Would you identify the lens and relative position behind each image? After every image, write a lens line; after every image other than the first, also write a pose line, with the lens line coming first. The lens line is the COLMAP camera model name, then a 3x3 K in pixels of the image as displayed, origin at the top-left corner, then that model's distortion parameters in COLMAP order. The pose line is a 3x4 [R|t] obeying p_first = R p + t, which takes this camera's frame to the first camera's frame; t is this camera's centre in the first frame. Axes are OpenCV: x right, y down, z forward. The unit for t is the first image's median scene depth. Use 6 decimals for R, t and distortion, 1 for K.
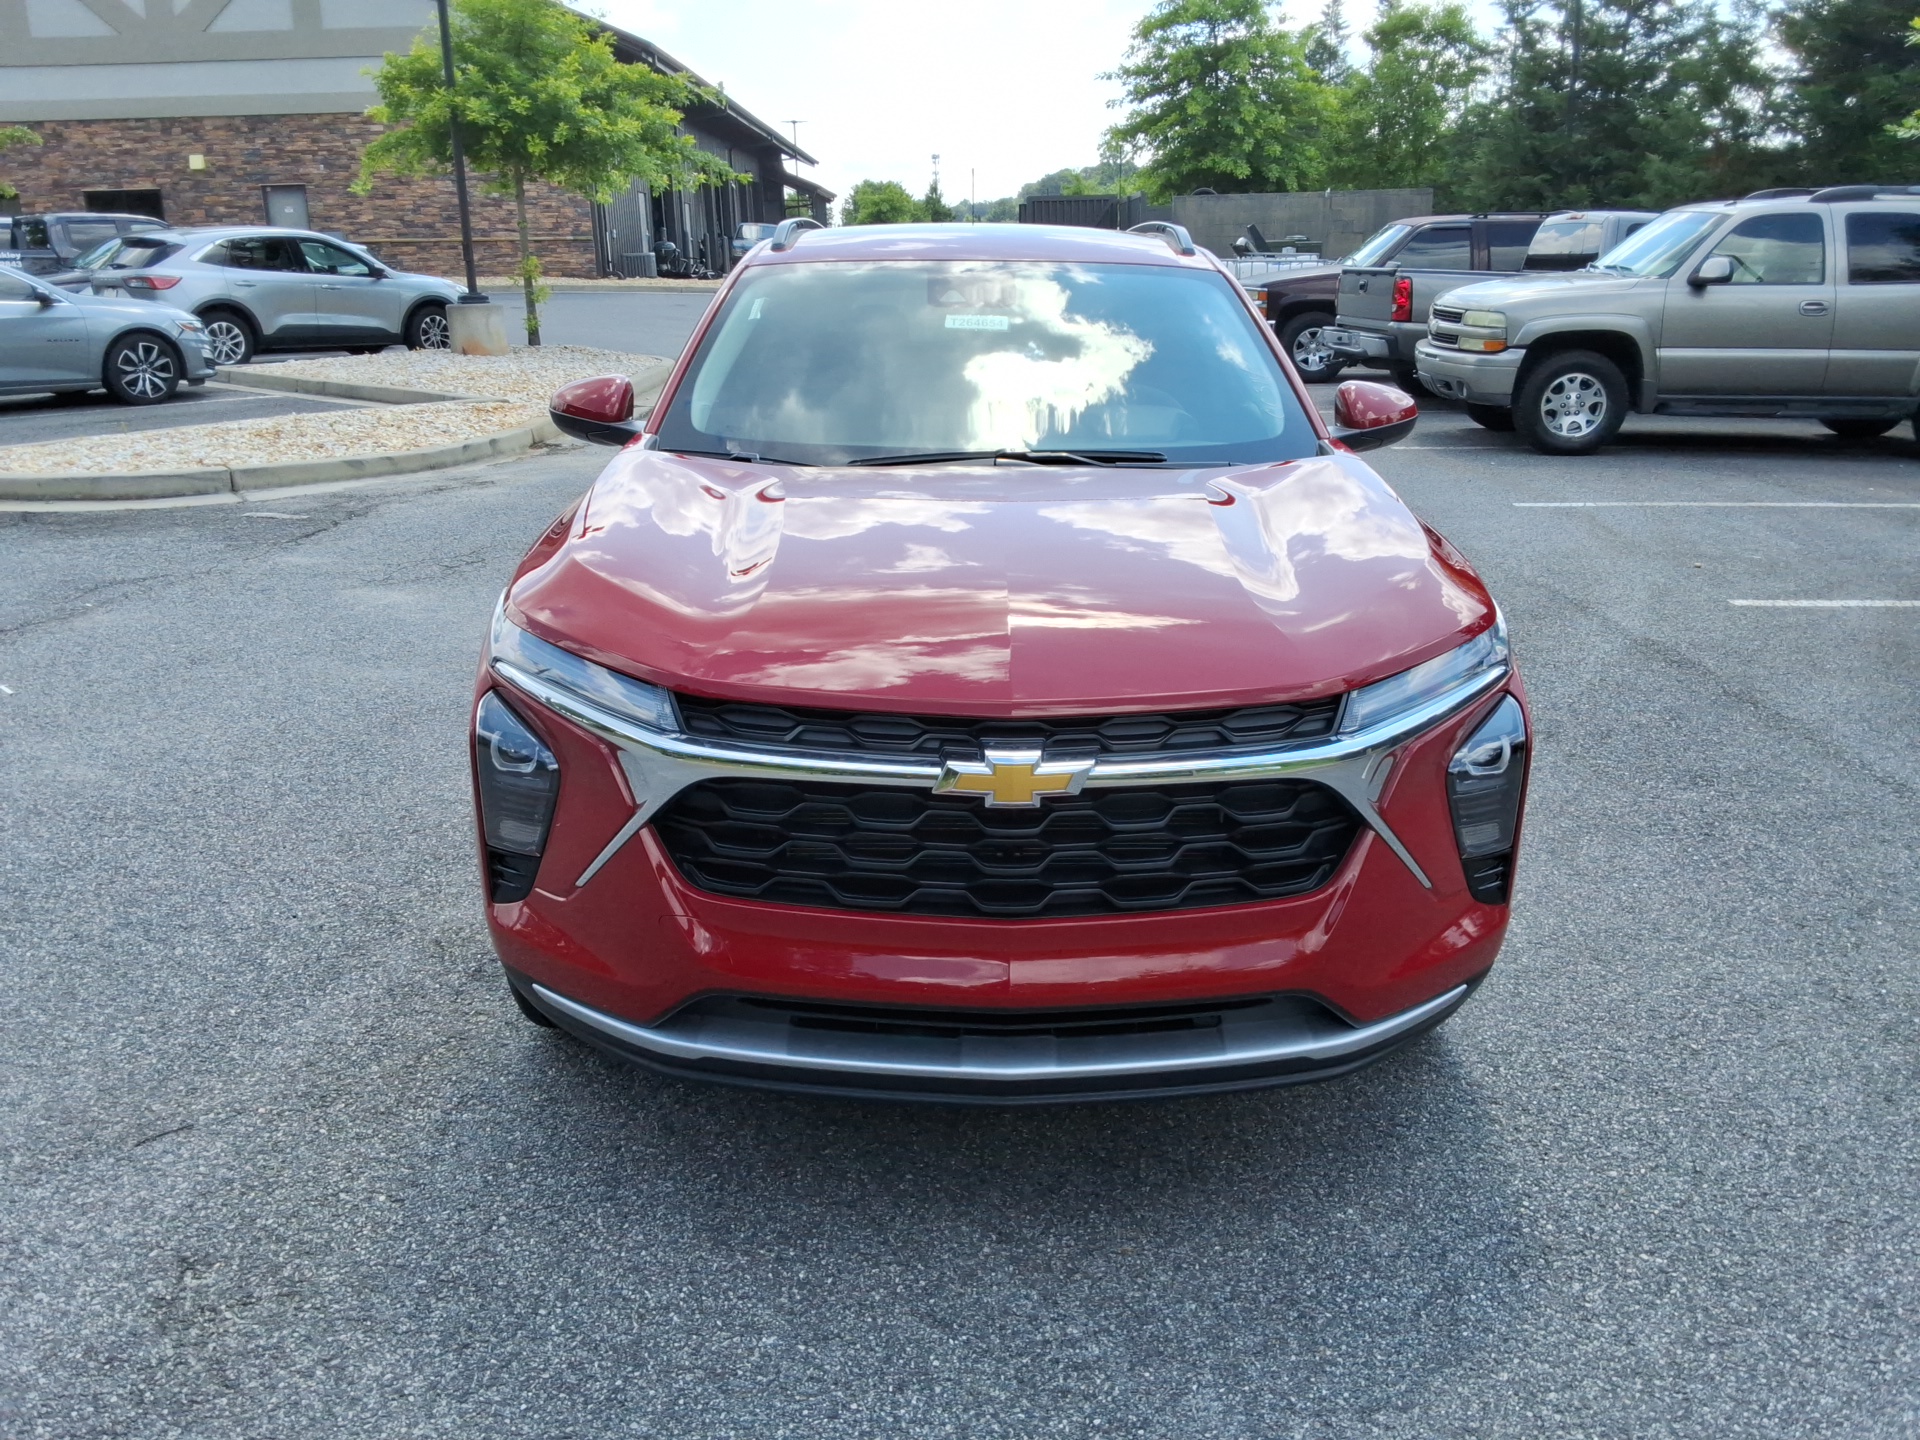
lens RADIAL K [[1543.2, 0, 961.9], [0, 1543.2, 715.5], [0, 0, 1]] dist [0.092747, -0.139532]
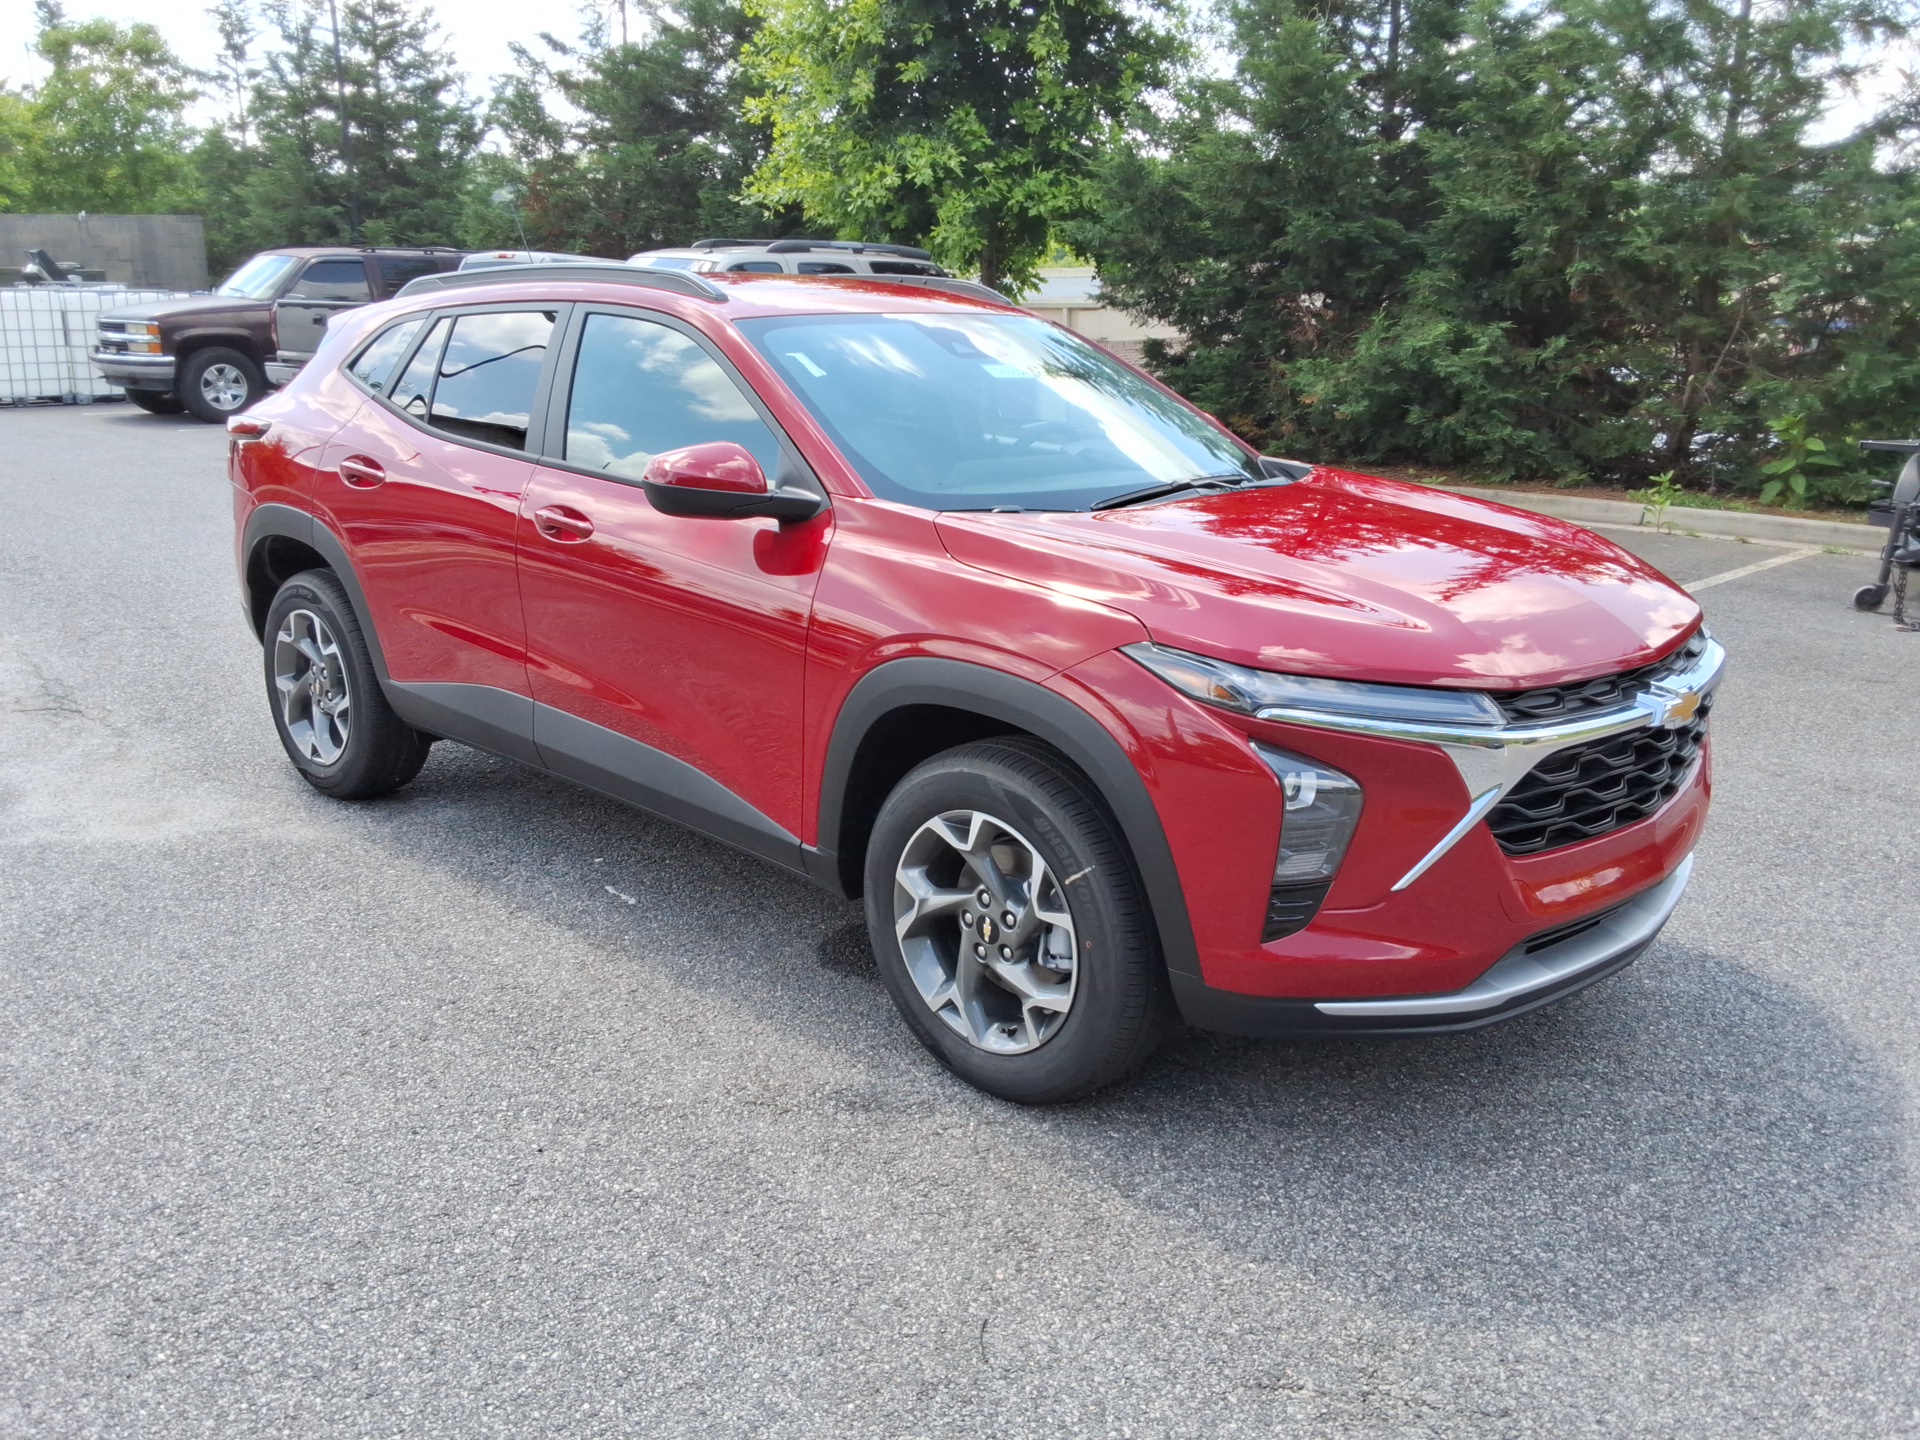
lens RADIAL K [[1543.2, 0, 968.5], [0, 1543.2, 702.5], [0, 0, 1]] dist [0.092747, -0.139532]
pose [[0.693629, -0.181326, 0.697136, -0.109798], [0.198419, 0.978454, 0.057076, -0.013200], [-0.692465, 0.098735, 0.714663, 0.037008]]
